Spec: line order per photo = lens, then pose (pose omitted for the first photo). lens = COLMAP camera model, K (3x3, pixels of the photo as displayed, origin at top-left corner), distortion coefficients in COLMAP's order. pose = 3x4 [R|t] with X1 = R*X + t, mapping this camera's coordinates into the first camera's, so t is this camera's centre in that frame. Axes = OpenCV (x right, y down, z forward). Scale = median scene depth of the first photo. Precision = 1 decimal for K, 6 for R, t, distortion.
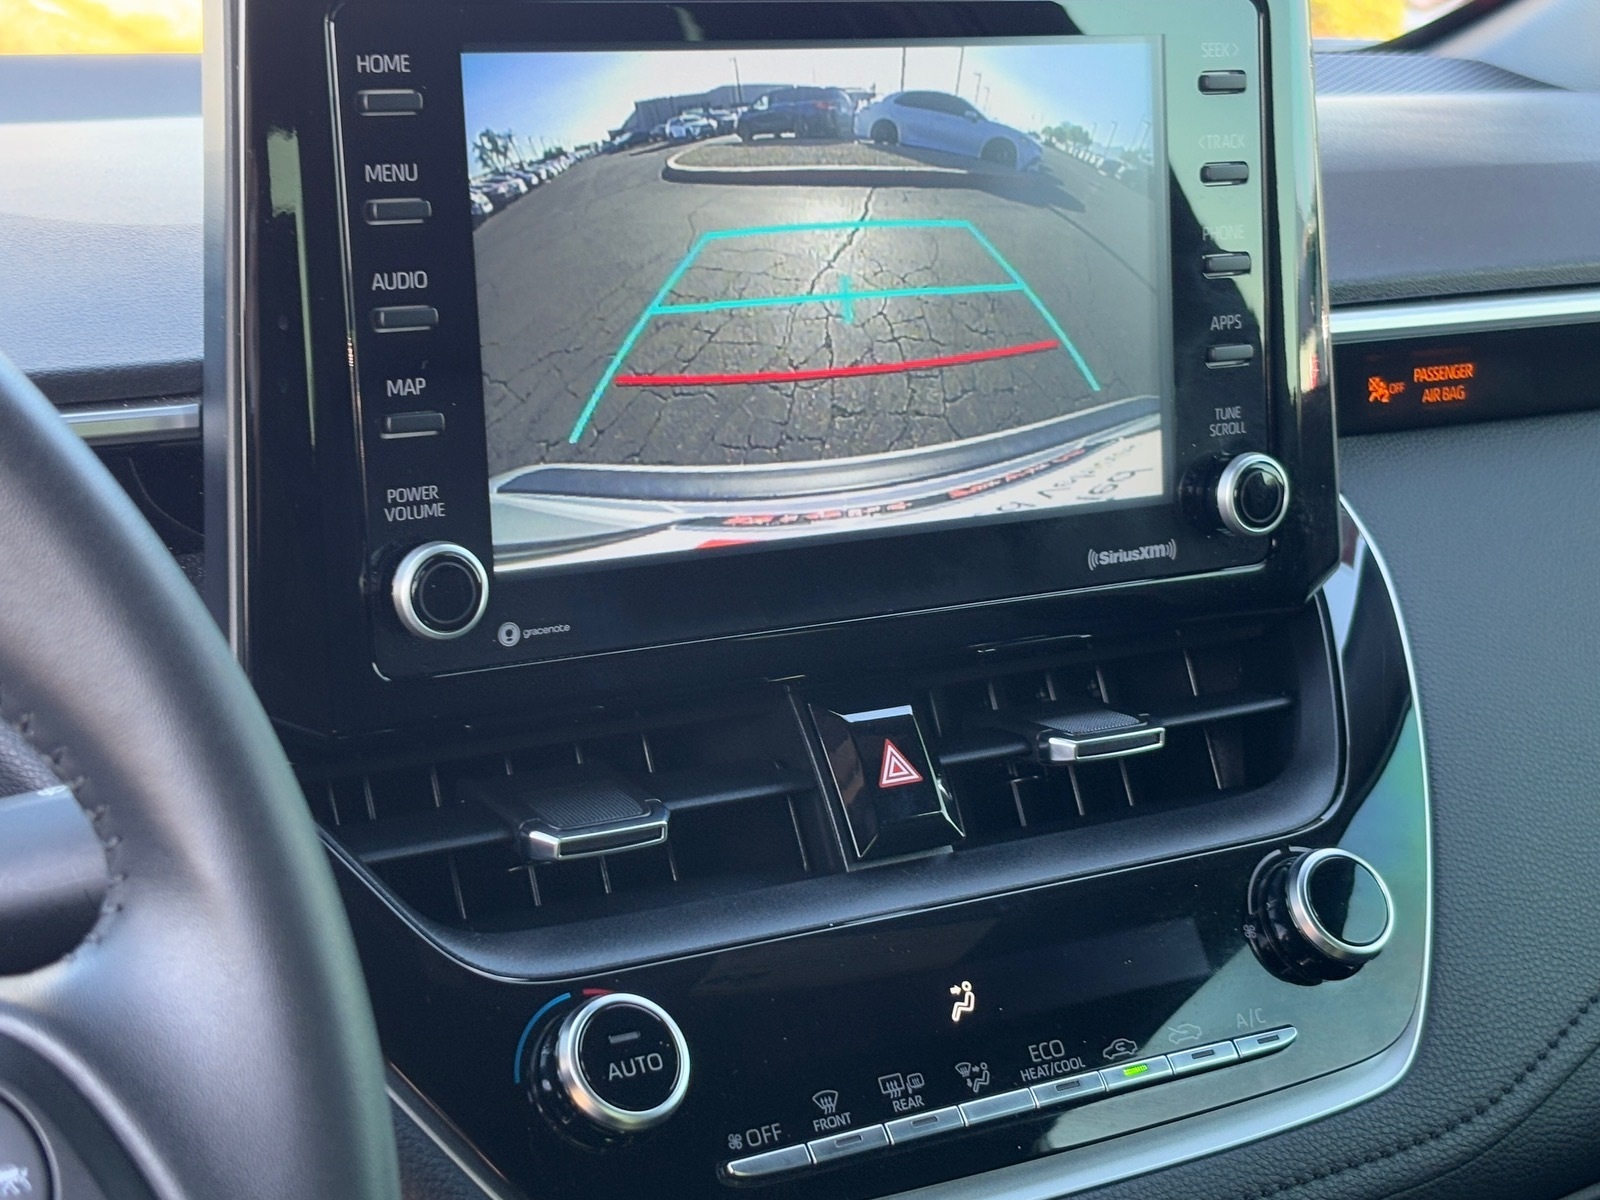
lens RADIAL K [[2976.2, 0, 781.1], [0, 2976.2, 628.3], [0, 0, 1]] dist [0.151685, 0.000000]
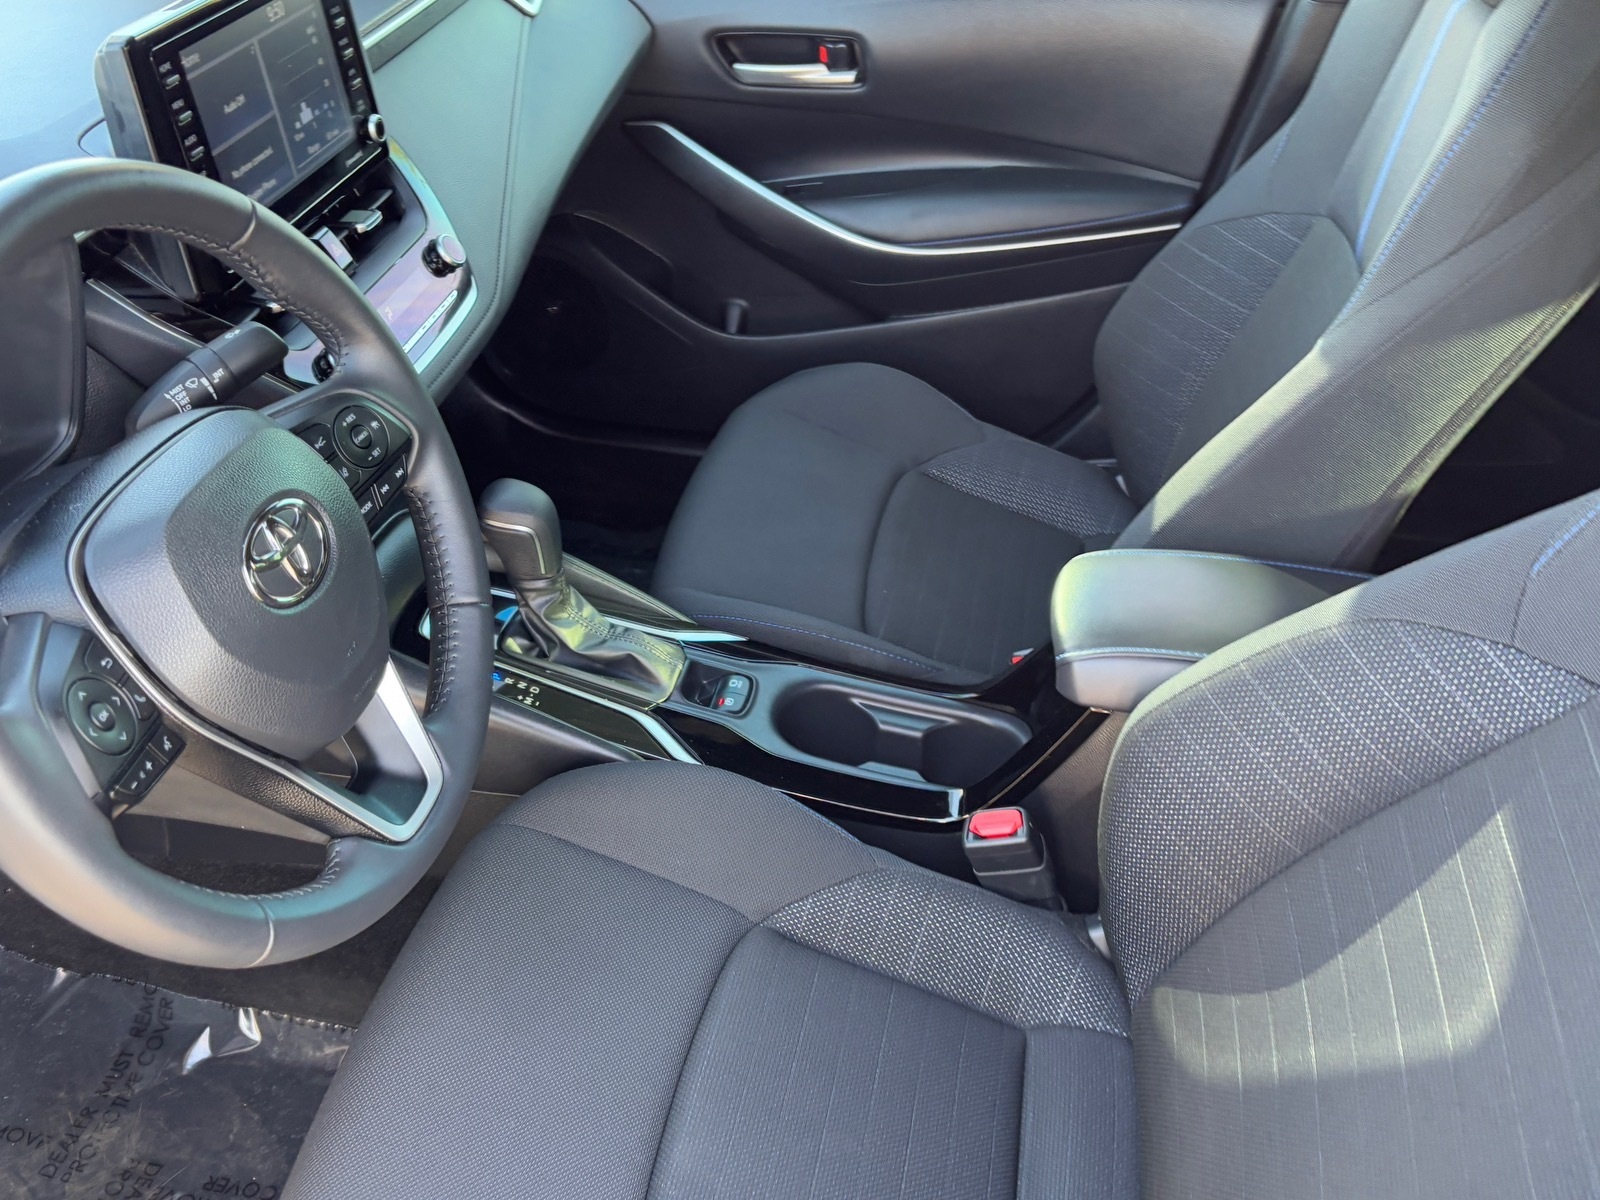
lens RADIAL K [[1469.2, 0, 801.6], [0, 1469.2, 621.9], [0, 0, 1]] dist [0.014515, 0.000000]
pose [[0.681858, -0.442480, 0.582478, -0.729693], [0.165821, 0.869067, 0.466074, -0.264240], [-0.712441, -0.221210, 0.665953, -0.494930]]
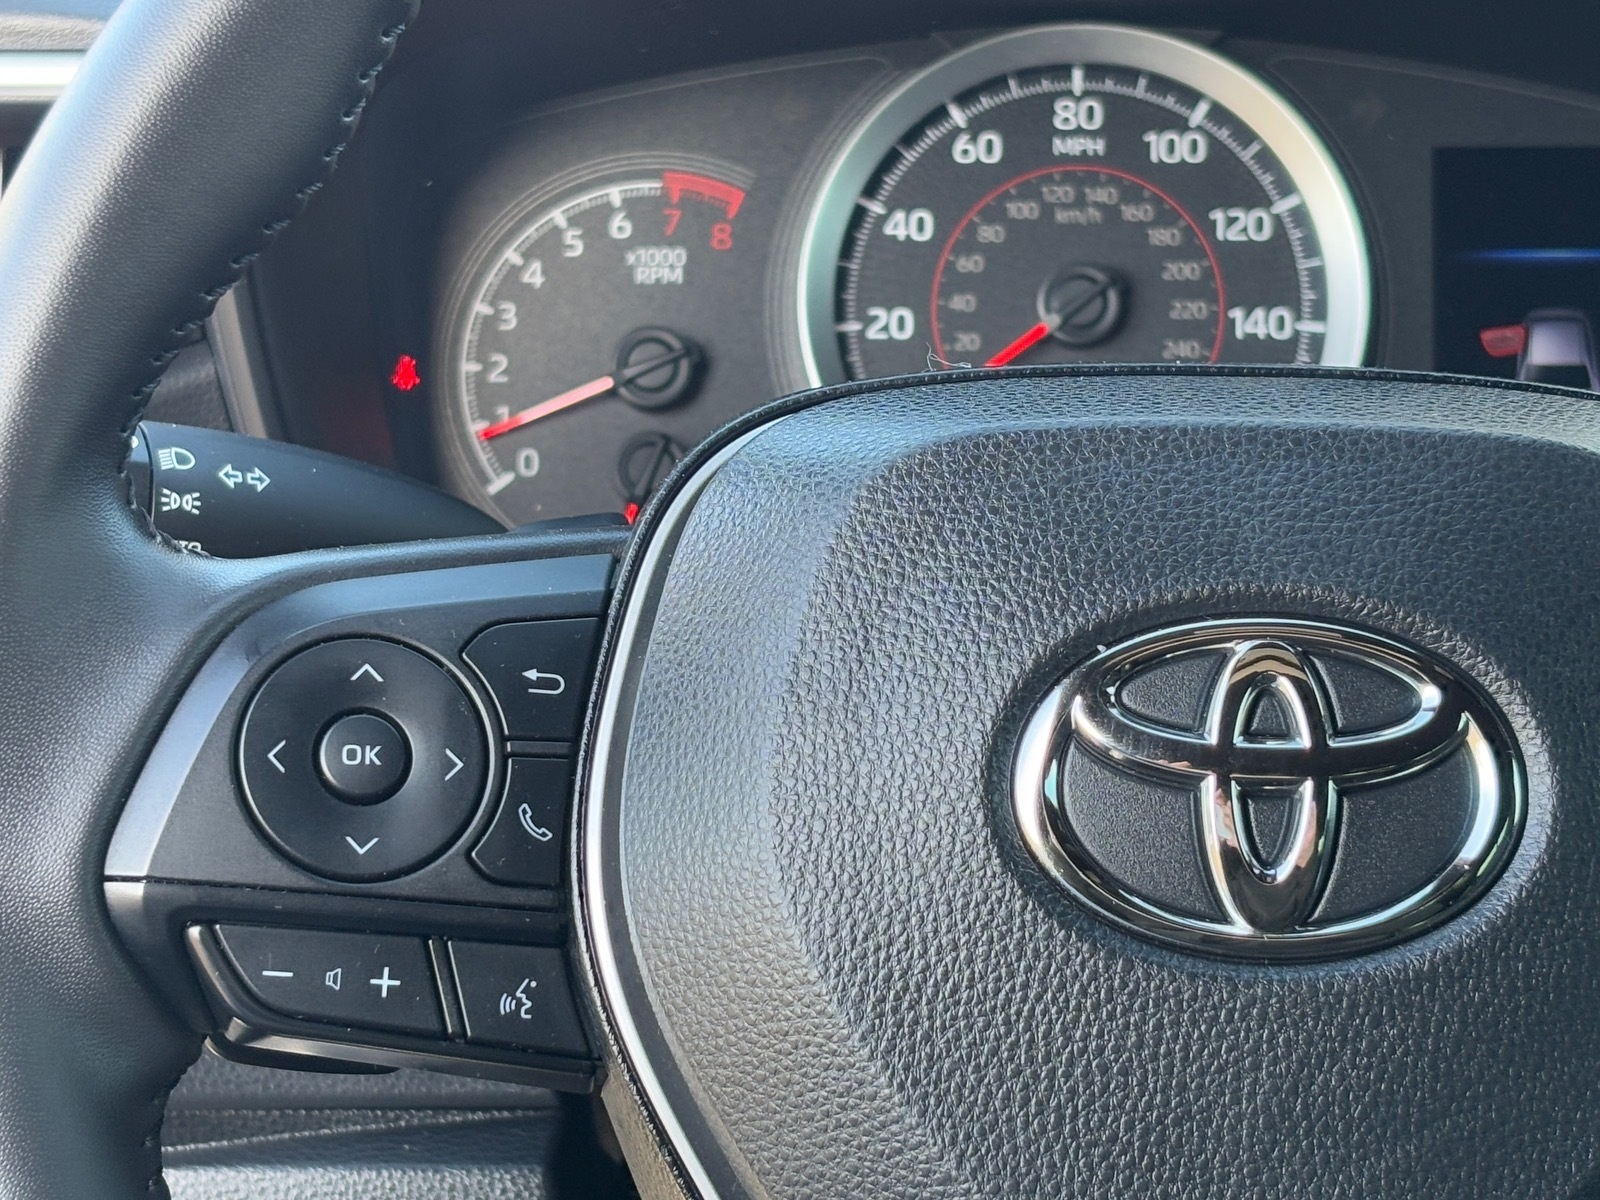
lens RADIAL K [[3655.6, 0, 736.2], [0, 3655.6, 582.4], [0, 0, 1]] dist [0.135143, 0.000000]
pose [[0.837084, 0.140971, -0.528599, -0.030022], [-0.115389, 0.989989, 0.081289, 0.048043], [0.534766, -0.007052, 0.844970, -0.173389]]
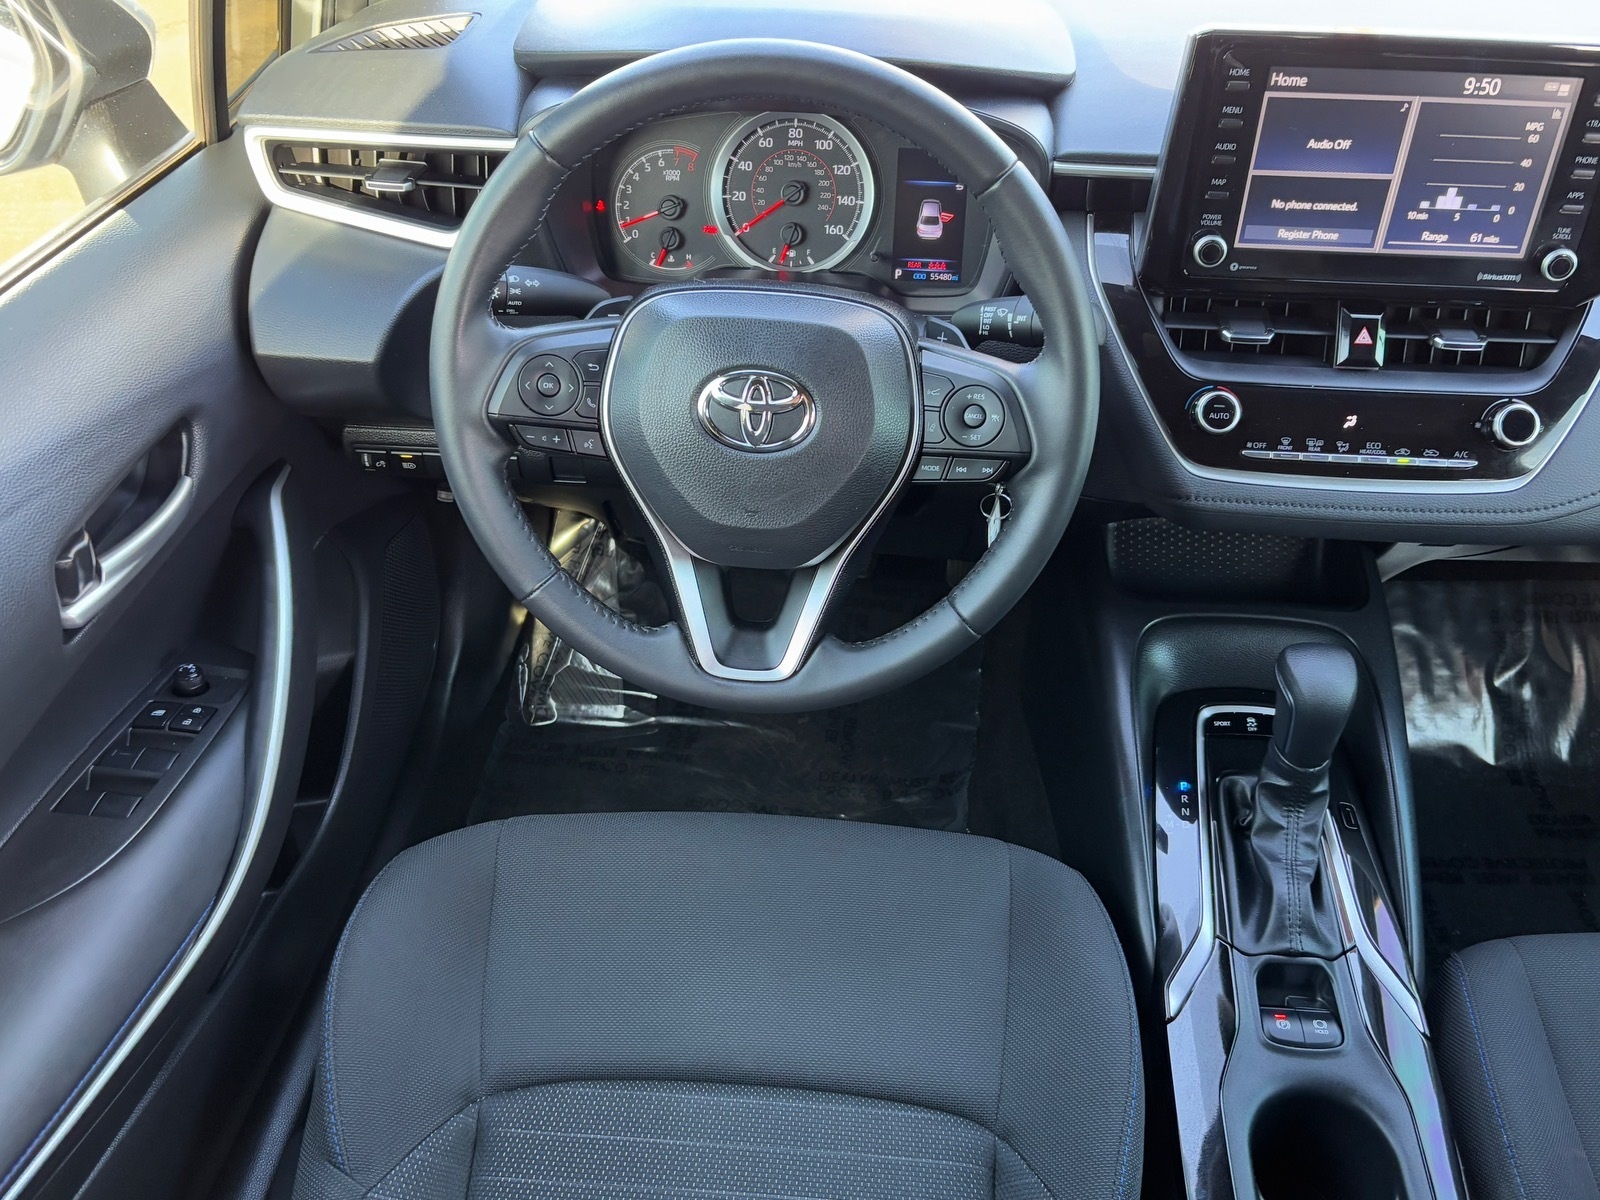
lens RADIAL K [[1345.6, 0, 815.7], [0, 1345.6, 608.4], [0, 0, 1]] dist [0.017764, -0.008524]
pose [[0.811788, 0.372562, -0.449664, 0.301498], [-0.144234, 0.874102, 0.463834, -0.260902], [0.565860, -0.311678, 0.763321, -0.397086]]
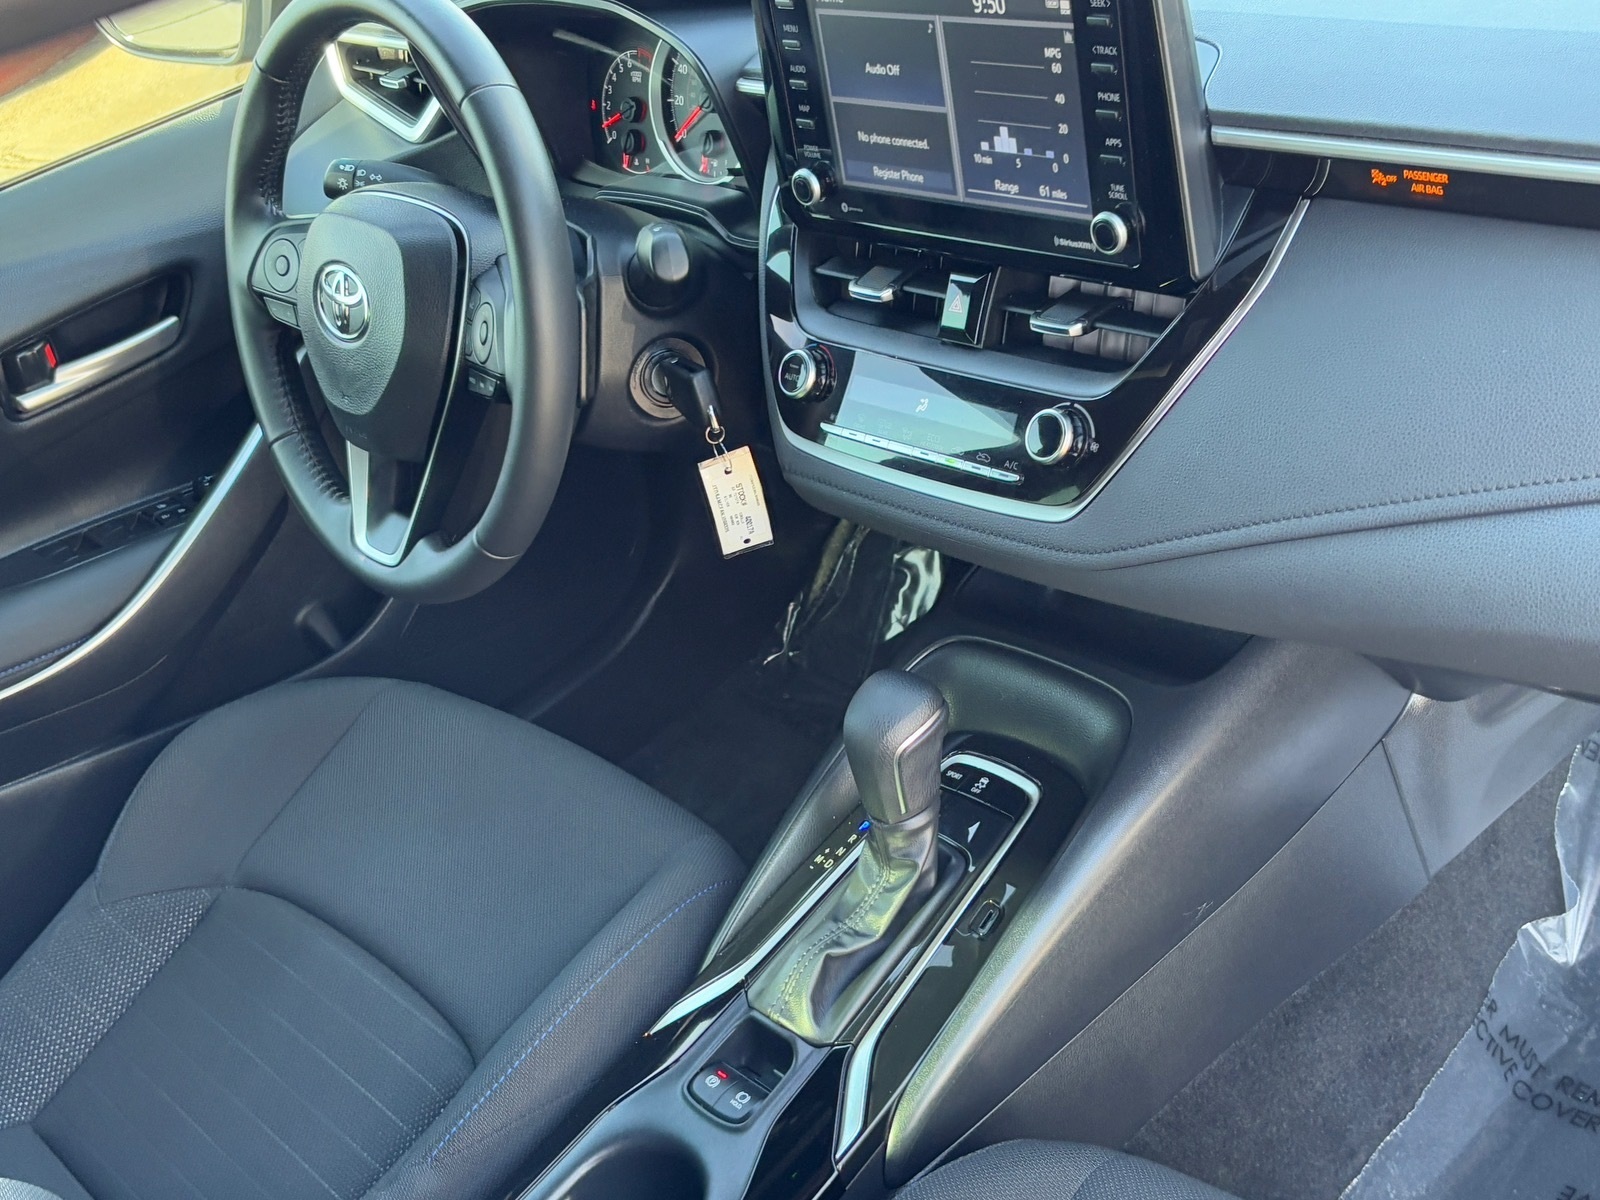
lens RADIAL K [[1966.3, 0, 809.9], [0, 1966.3, 620.0], [0, 0, 1]] dist [0.044395, 0.000000]
pose [[0.179432, 0.492792, -0.851446, 1.492186], [0.029442, 0.862415, 0.505345, -0.537319], [0.983330, -0.115743, 0.140237, 0.655184]]
